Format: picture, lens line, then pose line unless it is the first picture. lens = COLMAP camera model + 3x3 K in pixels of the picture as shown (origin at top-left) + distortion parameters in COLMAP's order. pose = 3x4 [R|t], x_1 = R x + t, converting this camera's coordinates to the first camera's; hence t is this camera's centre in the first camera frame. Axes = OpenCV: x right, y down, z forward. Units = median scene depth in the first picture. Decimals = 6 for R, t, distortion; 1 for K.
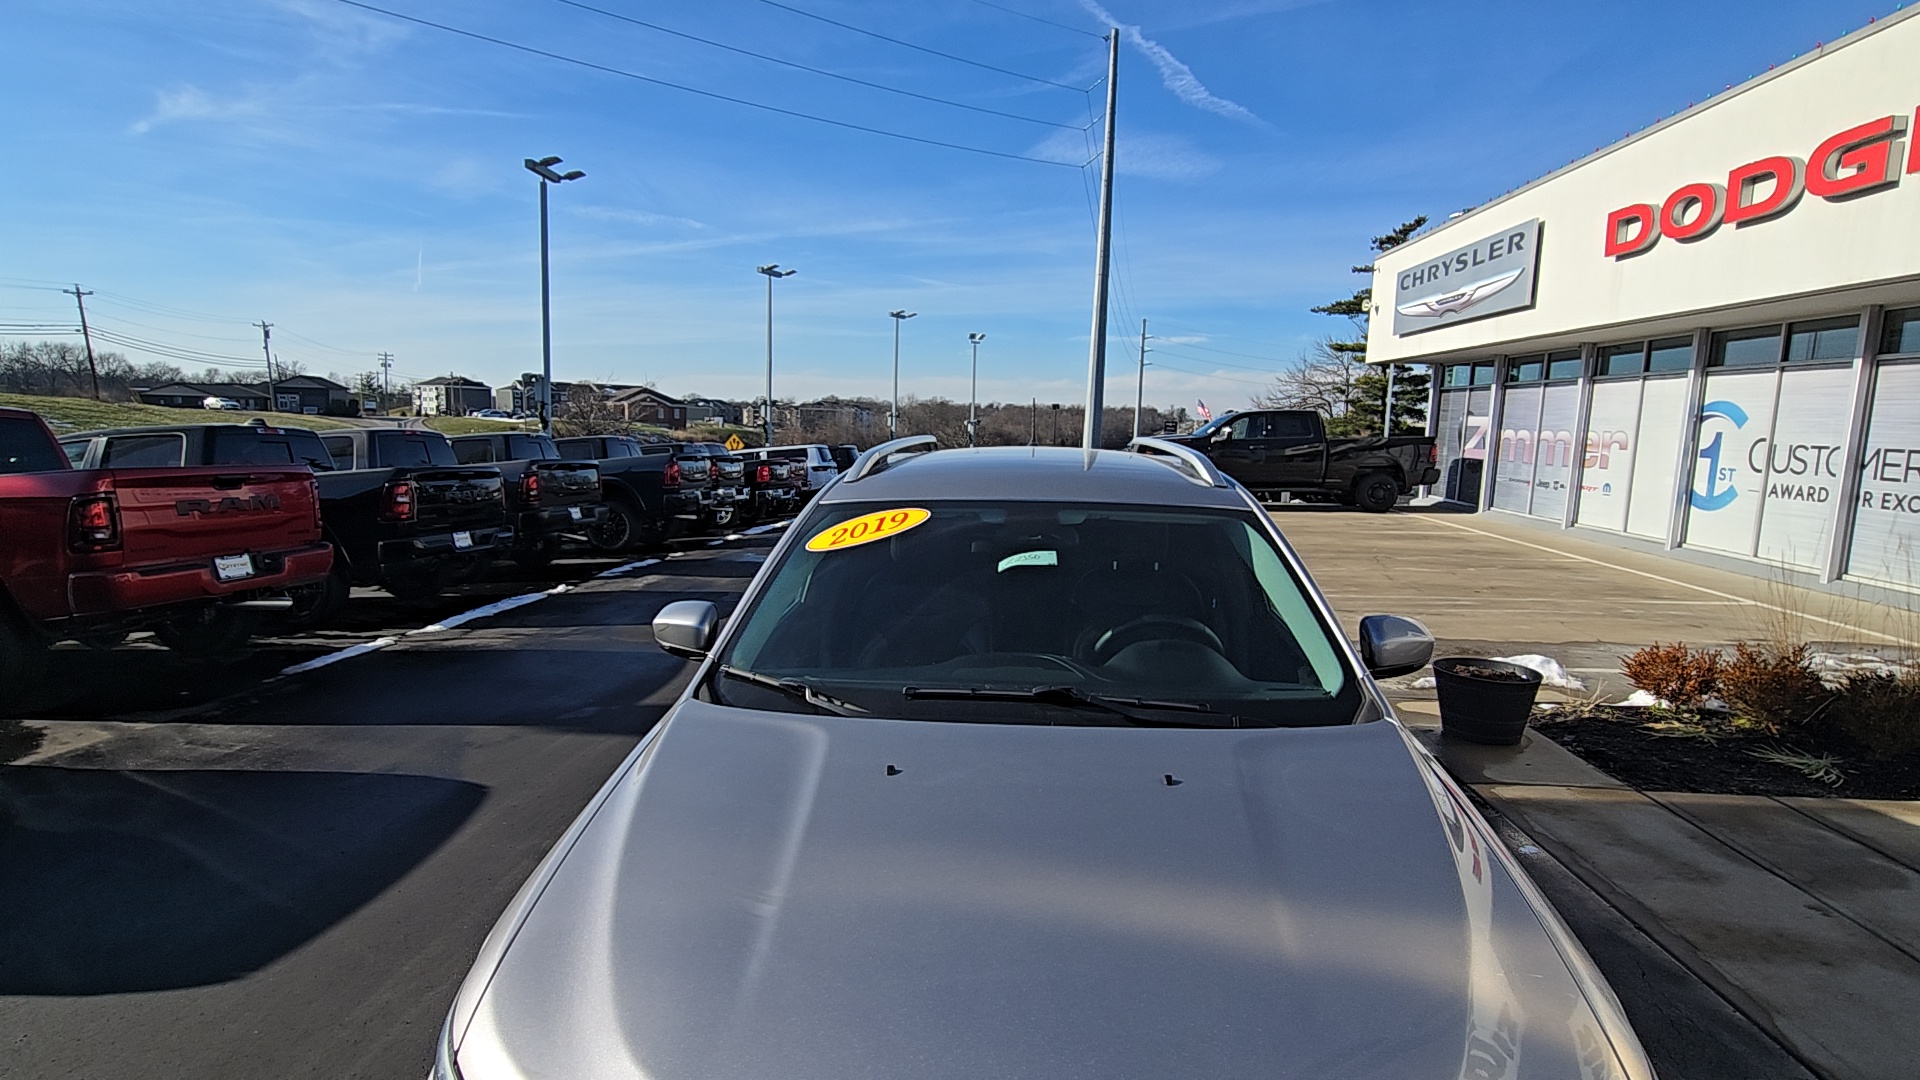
lens RADIAL K [[968.9, 0, 943.2], [0, 968.9, 547.1], [0, 0, 1]] dist [-0.001019, 0.000513]
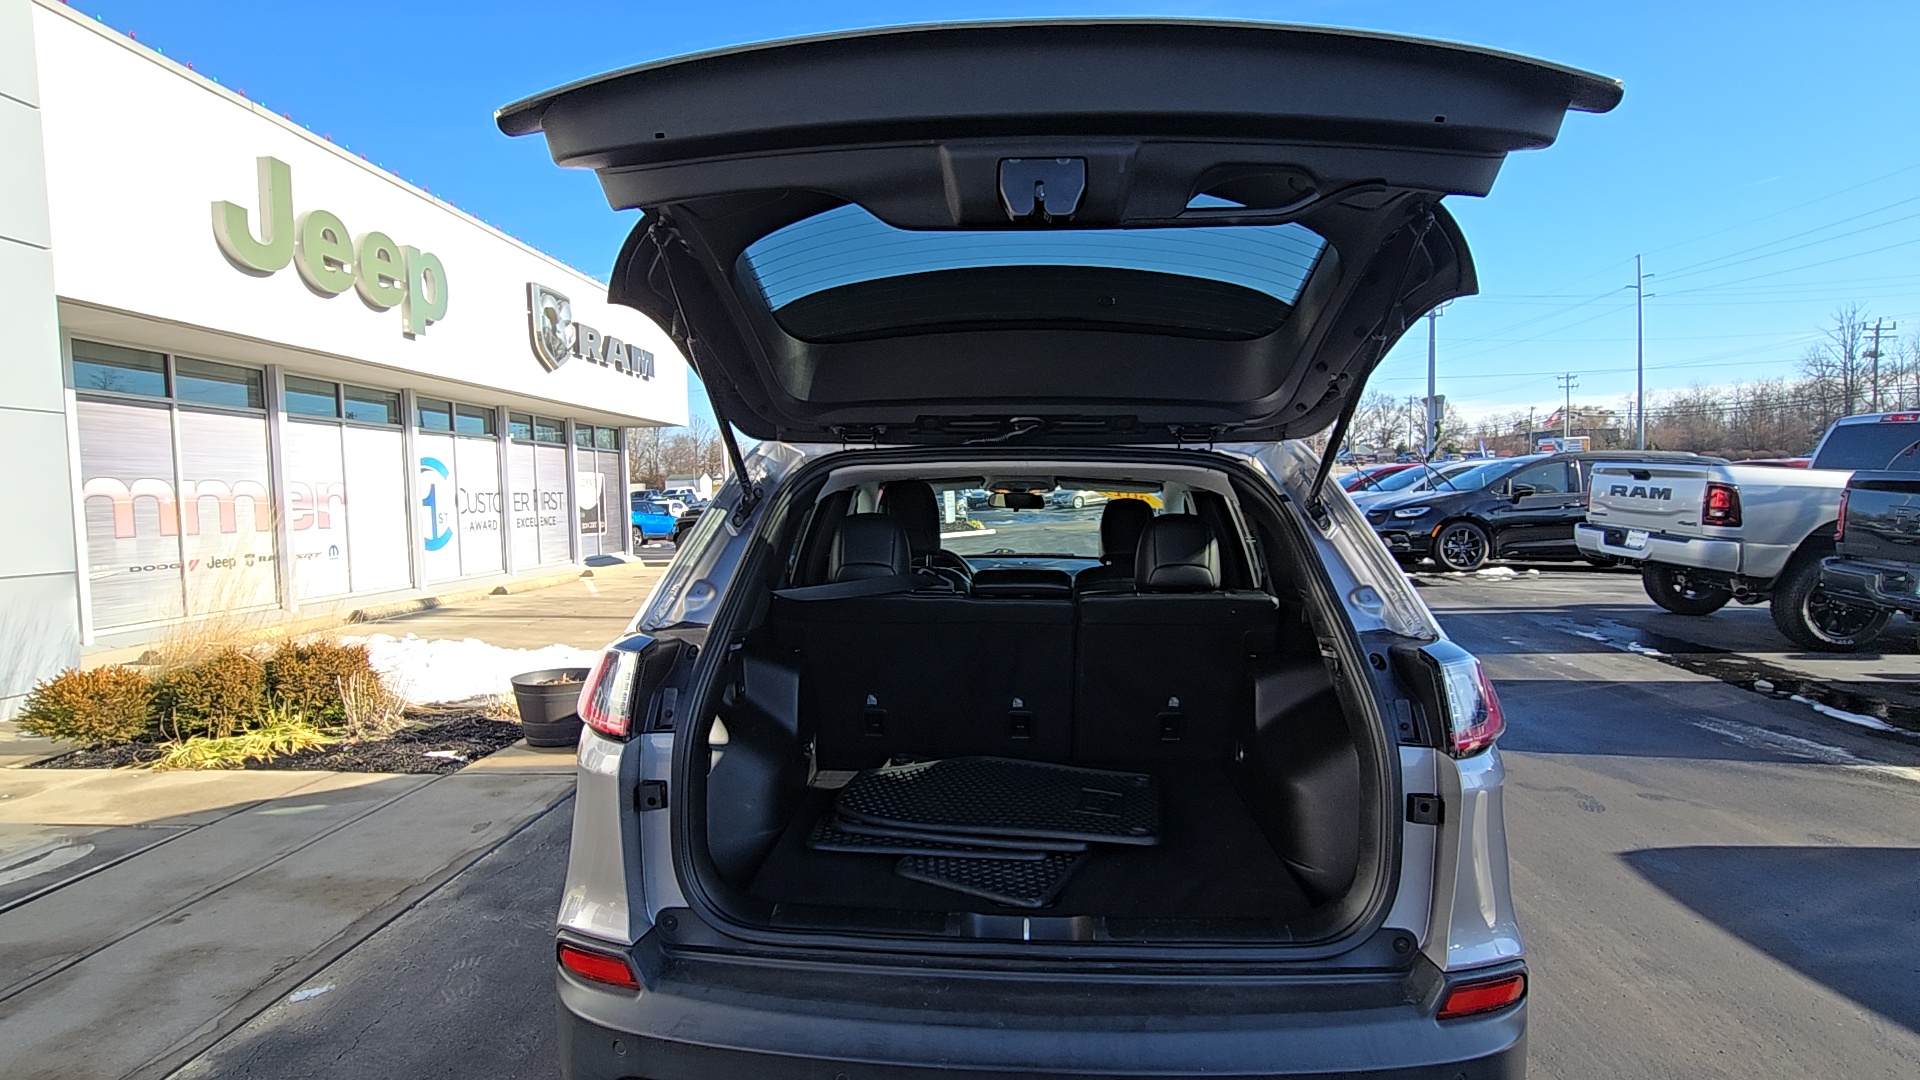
lens RADIAL K [[966.4, 0, 952.7], [0, 966.4, 555.3], [0, 0, 1]] dist [-0.002510, 0.000891]
pose [[-0.999380, -0.004370, -0.034922, 0.061953], [-0.011082, 0.980863, 0.194383, -0.054399], [0.033404, 0.194649, -0.980304, 0.626724]]
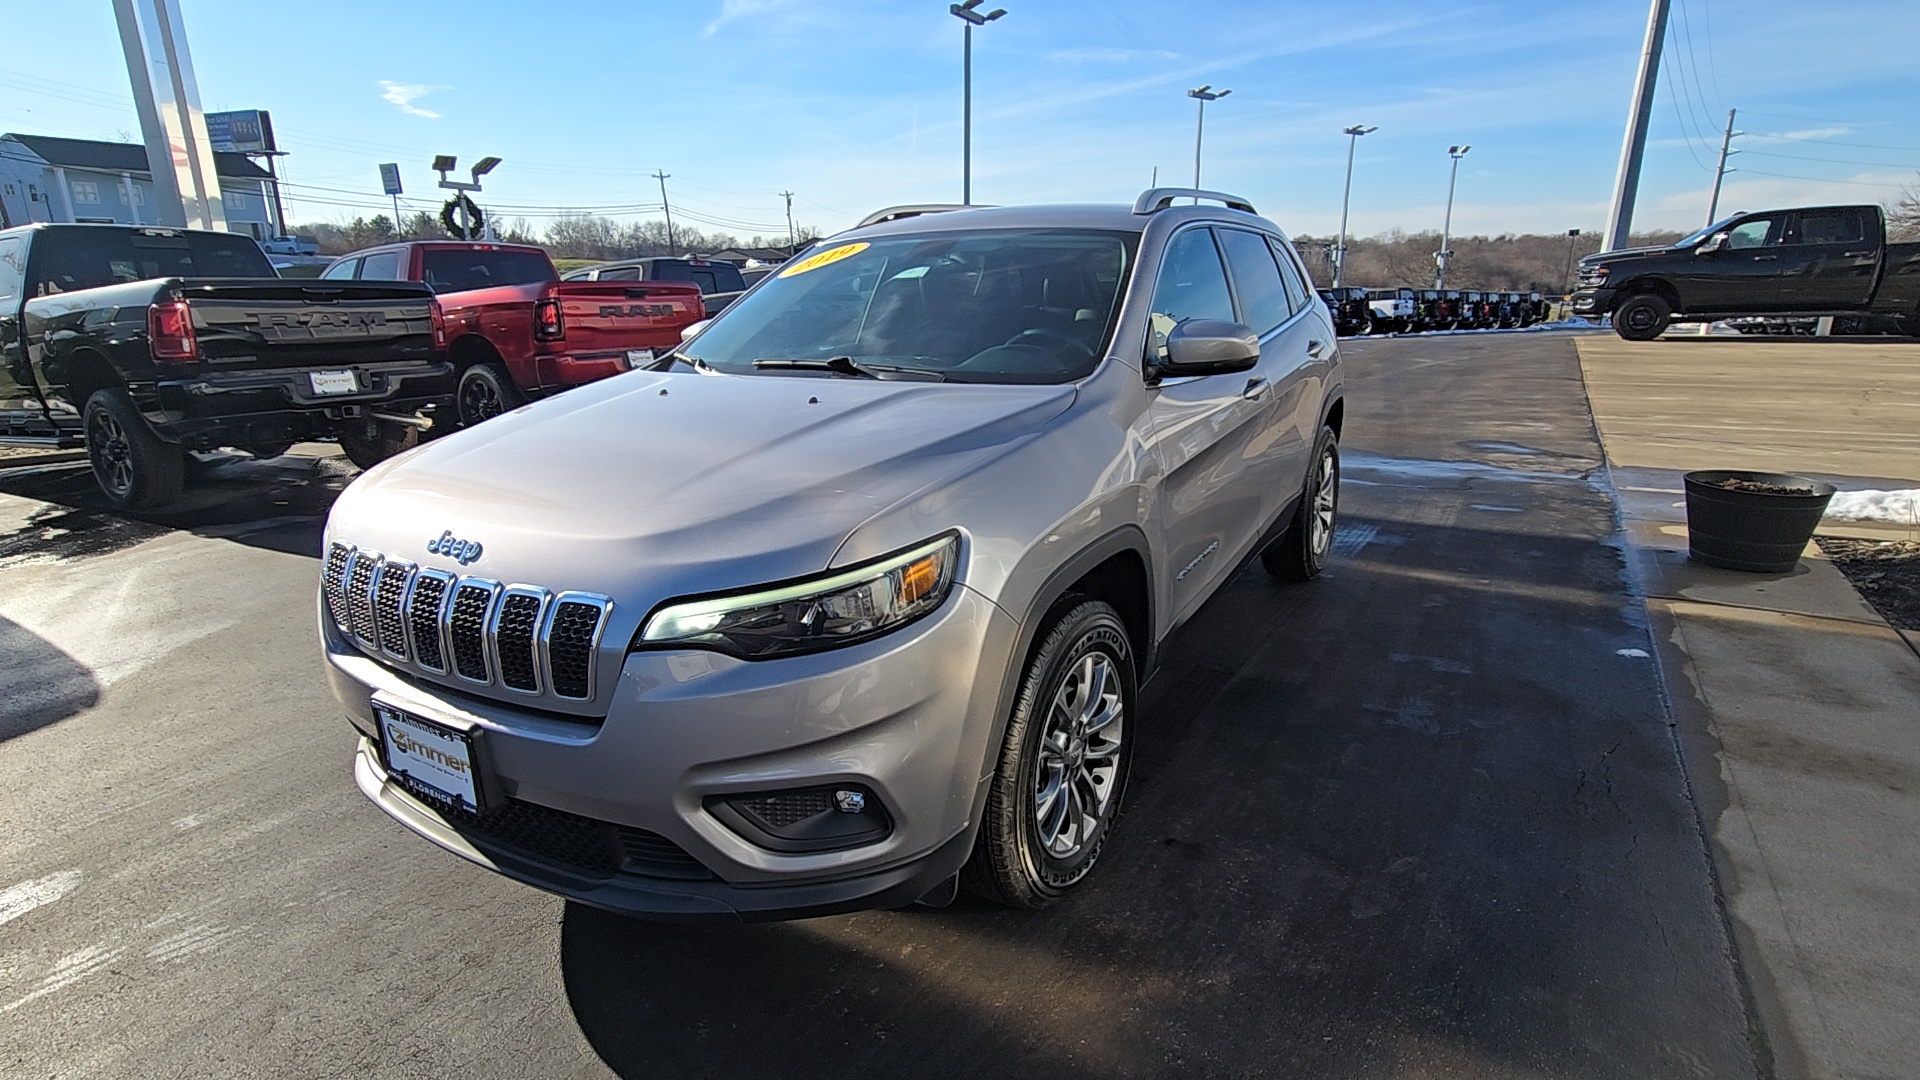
lens RADIAL K [[965.1, 0, 940.6], [0, 965.1, 546.7], [0, 0, 1]] dist [0.002350, -0.000644]
pose [[0.894454, 0.093440, -0.437289, 0.162781], [-0.026495, 0.987280, 0.156767, 0.037155], [0.446375, -0.128635, 0.885552, -0.020997]]
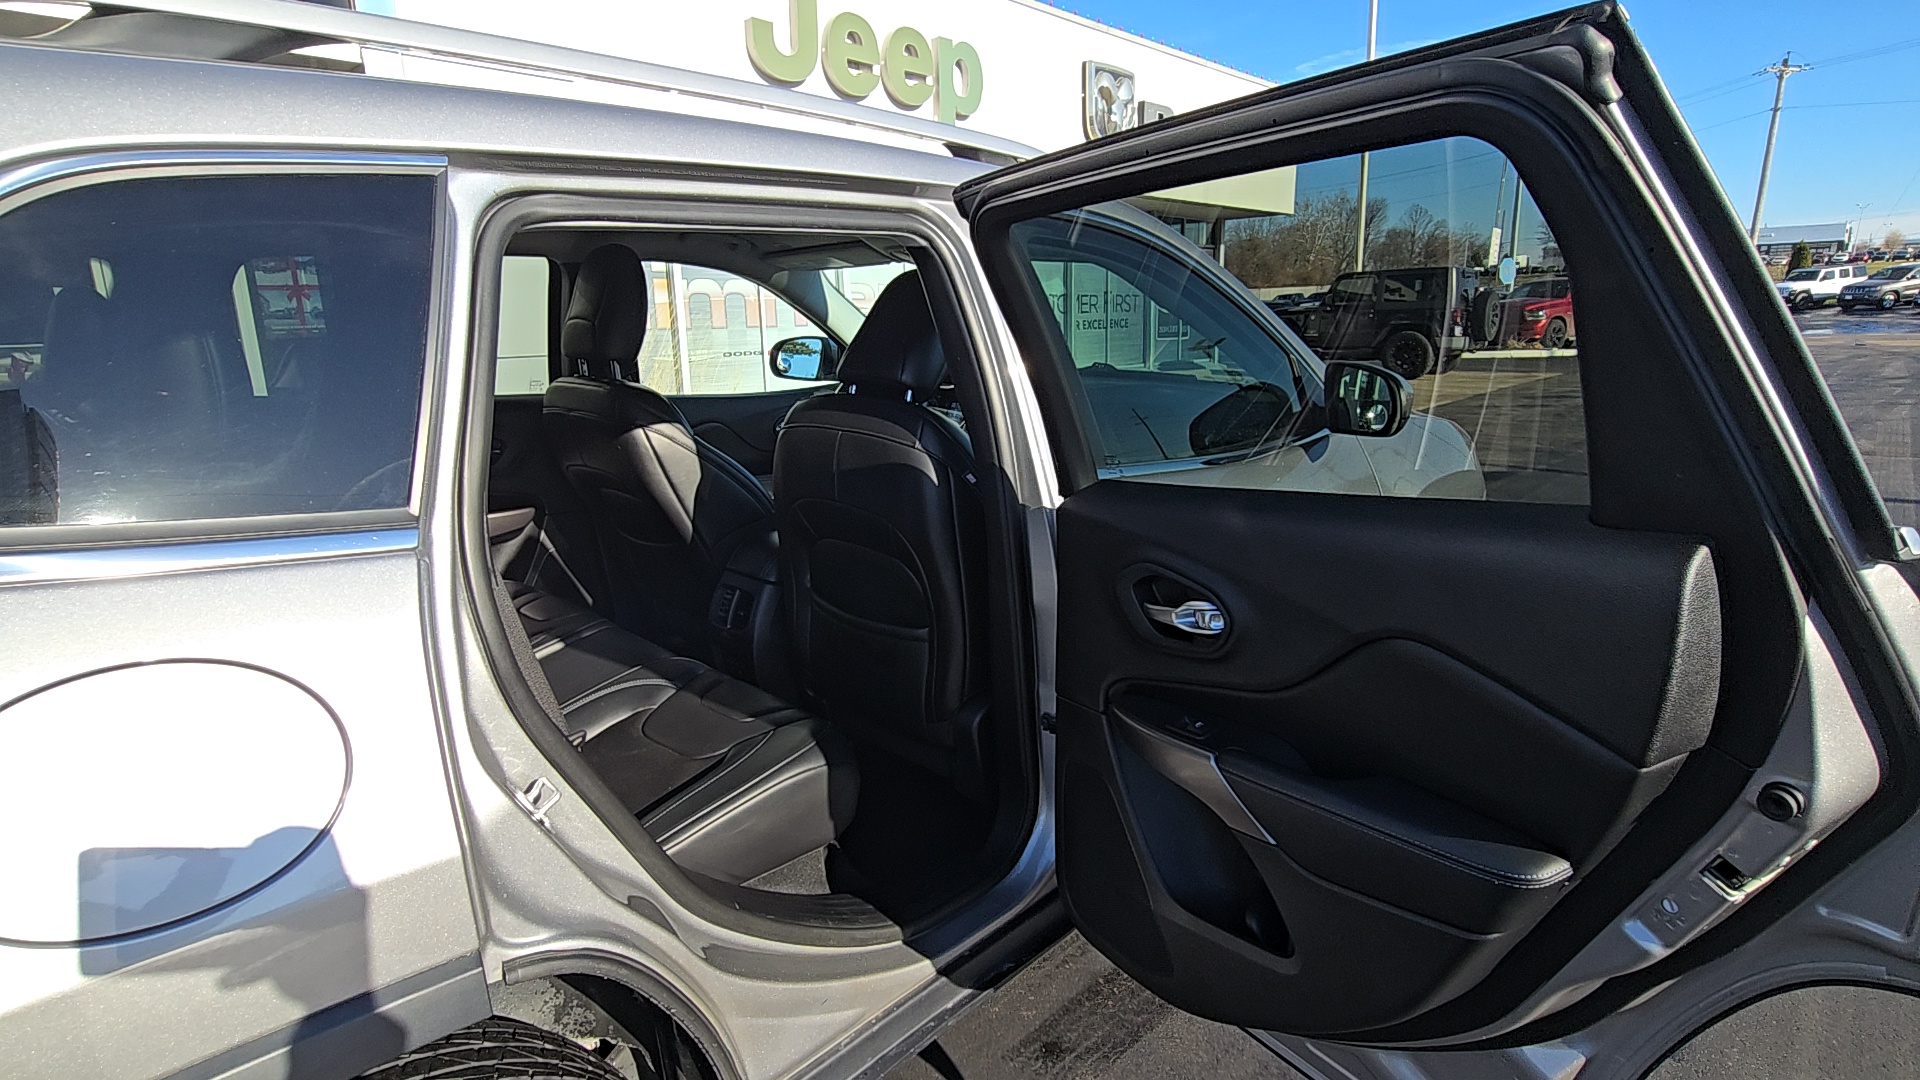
lens RADIAL K [[965.8, 0, 953.5], [0, 965.8, 552.0], [0, 0, 1]] dist [-0.001613, 0.000676]
pose [[-0.789944, -0.159672, 0.592025, -0.117990], [0.079233, 0.930826, 0.356770, -0.024134], [-0.608038, 0.328737, -0.722649, 0.445298]]
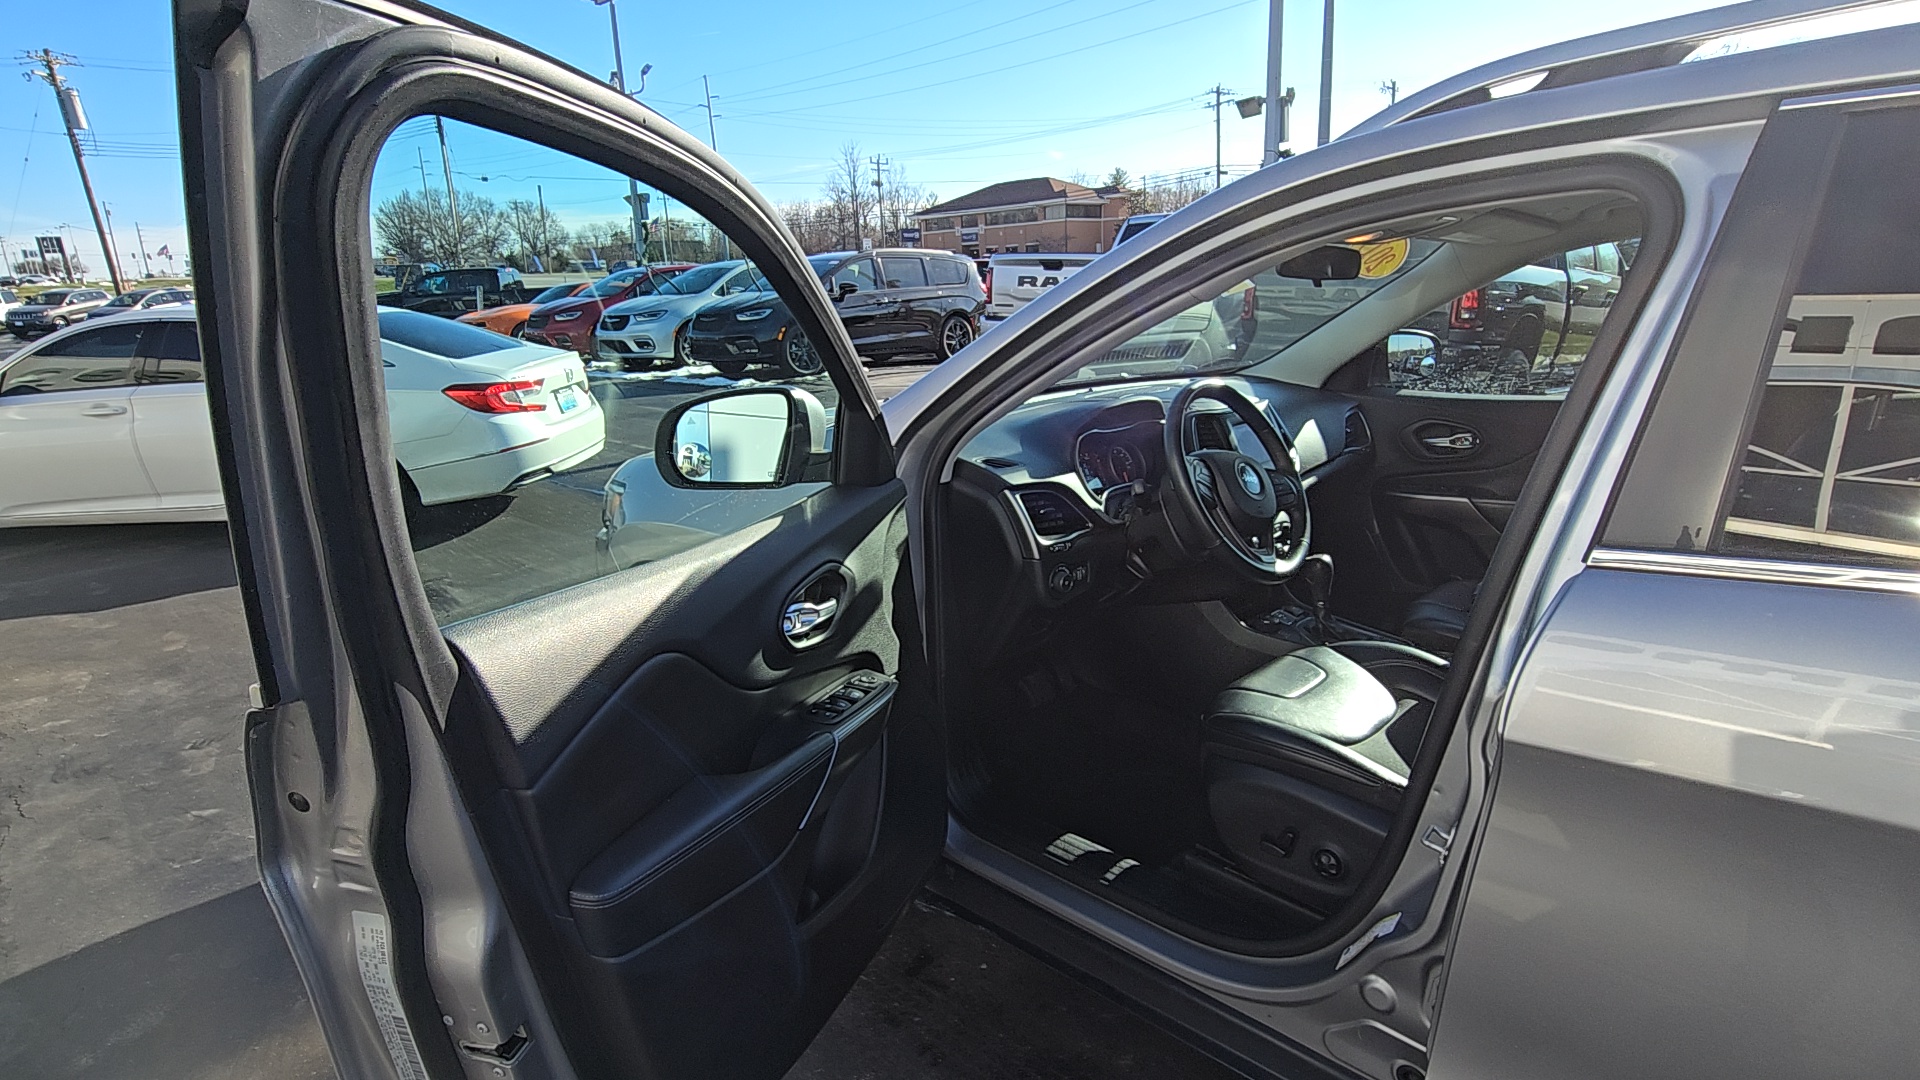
lens RADIAL K [[965.8, 0, 953.5], [0, 965.8, 552.0], [0, 0, 1]] dist [-0.001613, 0.000676]
pose [[-0.627871, 0.211345, -0.749074, 0.214881], [-0.079223, 0.940074, 0.331638, -0.005327], [0.774275, 0.267570, -0.573502, 0.318398]]
